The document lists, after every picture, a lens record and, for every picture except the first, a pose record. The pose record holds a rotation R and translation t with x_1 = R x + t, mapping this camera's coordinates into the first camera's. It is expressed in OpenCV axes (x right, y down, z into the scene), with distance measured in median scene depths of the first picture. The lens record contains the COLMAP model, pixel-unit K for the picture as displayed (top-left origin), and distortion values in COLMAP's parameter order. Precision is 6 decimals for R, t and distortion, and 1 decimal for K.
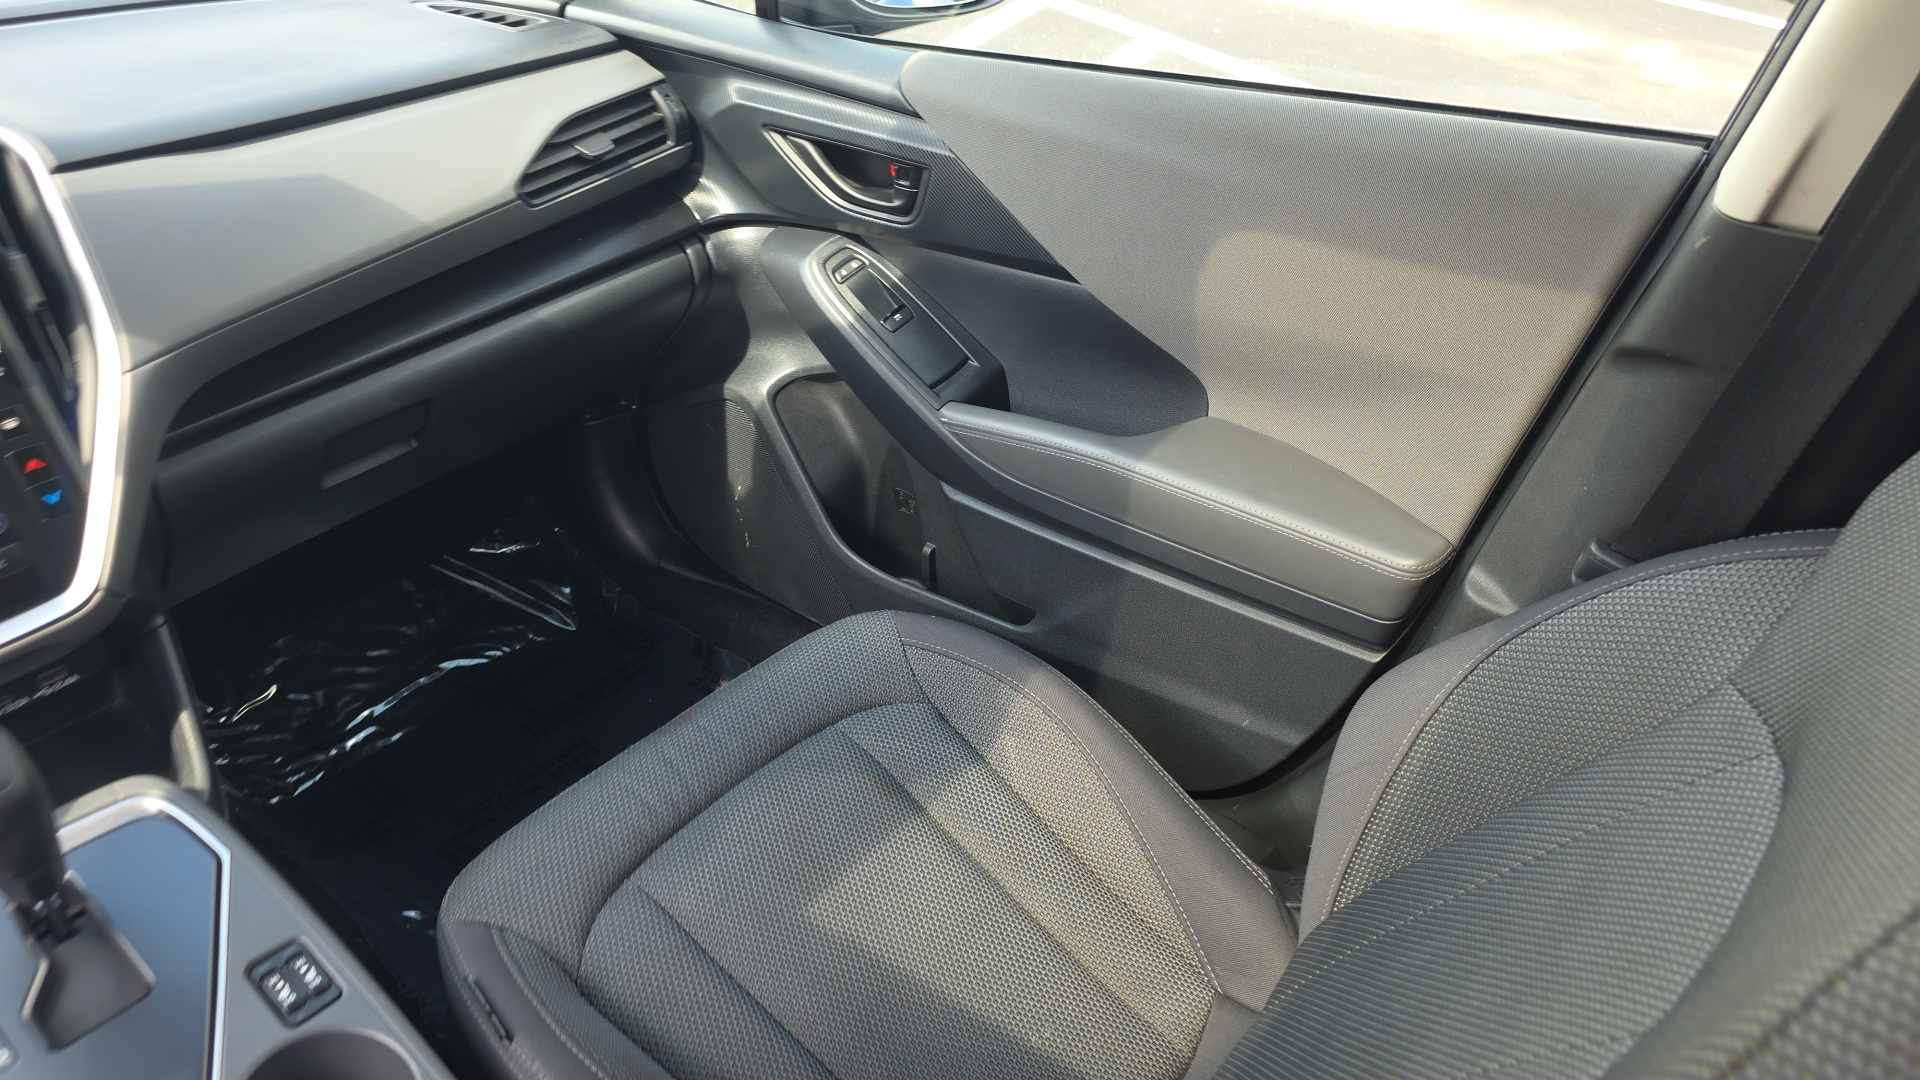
lens RADIAL K [[1292.1, 0, 960.0], [0, 1292.1, 540.0], [0, 0, 1]] dist [0.026650, -0.002813]
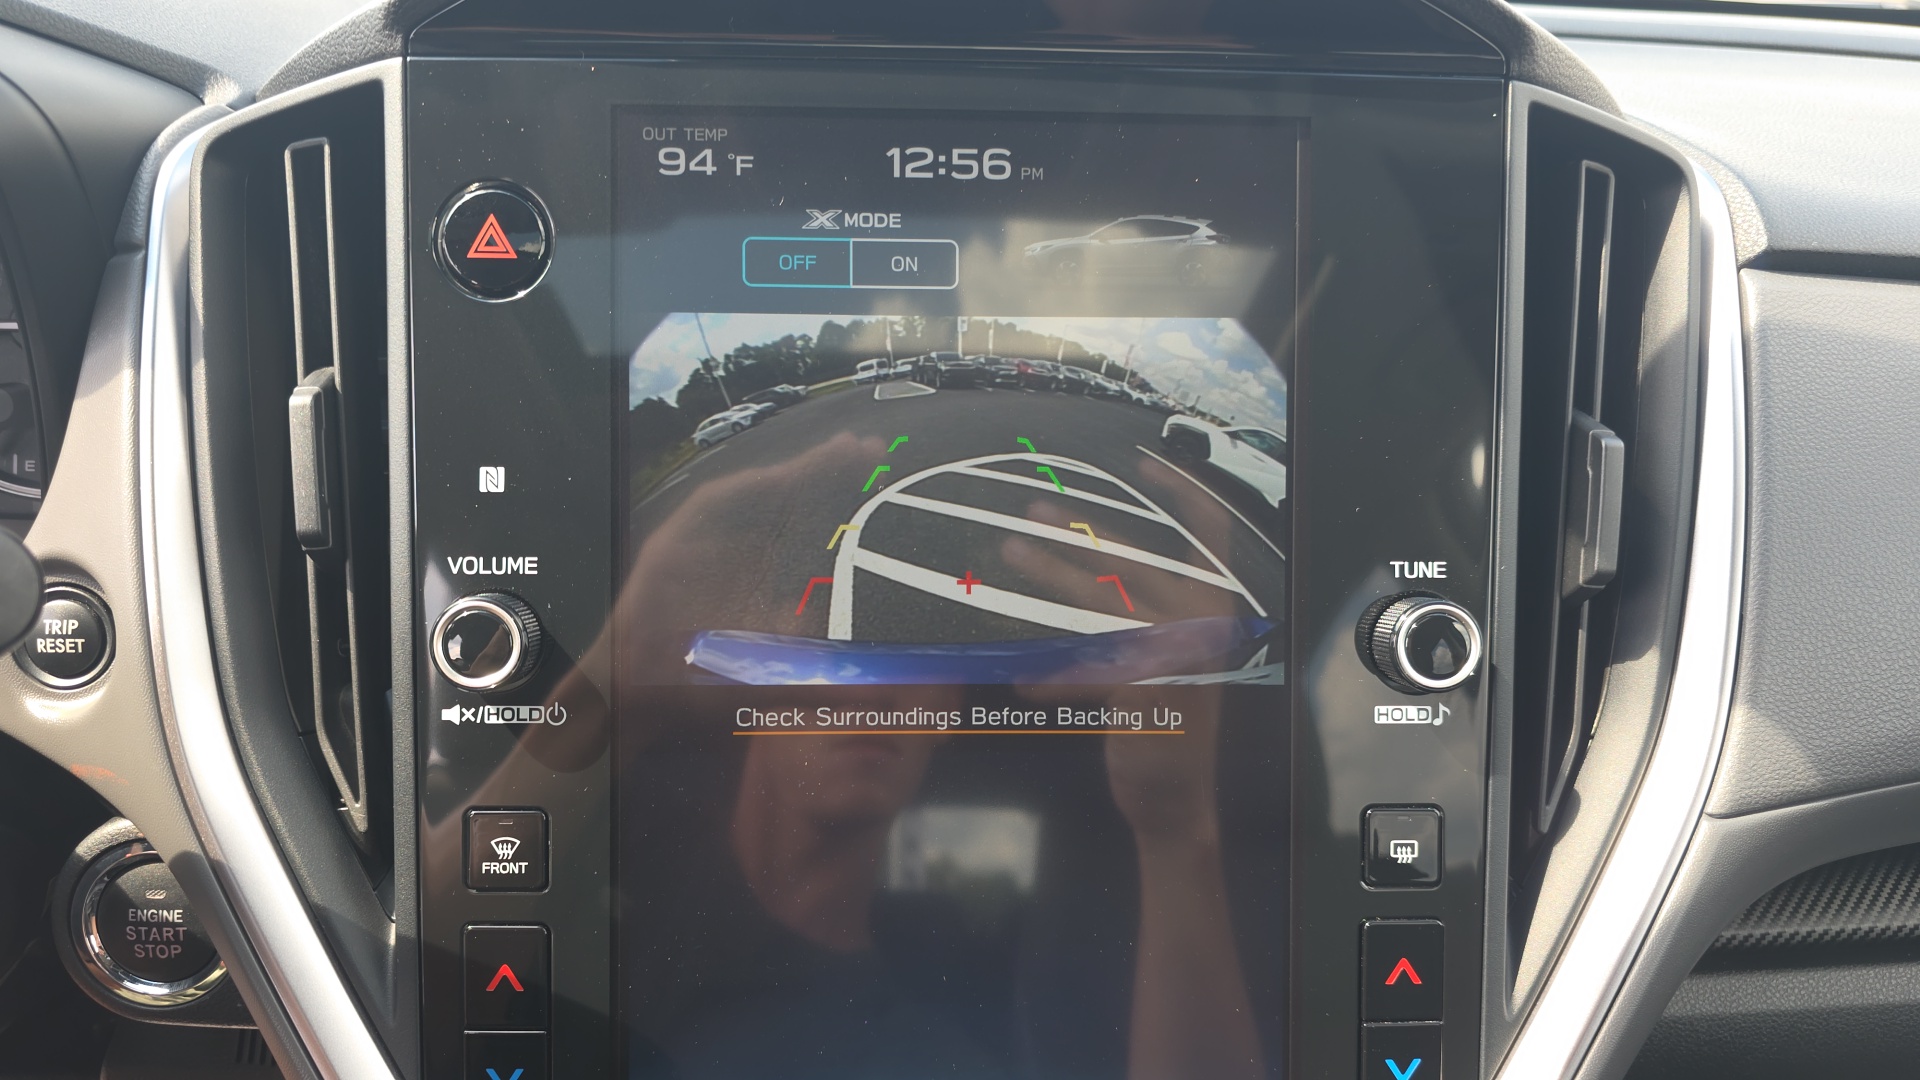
lens RADIAL K [[1306.0, 0, 955.8], [0, 1306.0, 568.4], [0, 0, 1]] dist [0.042420, -0.059063]
pose [[0.662624, 0.329997, -0.672333, -0.399201], [-0.433746, 0.900915, 0.014708, -0.075930], [0.610568, 0.281876, 0.740103, 0.429000]]
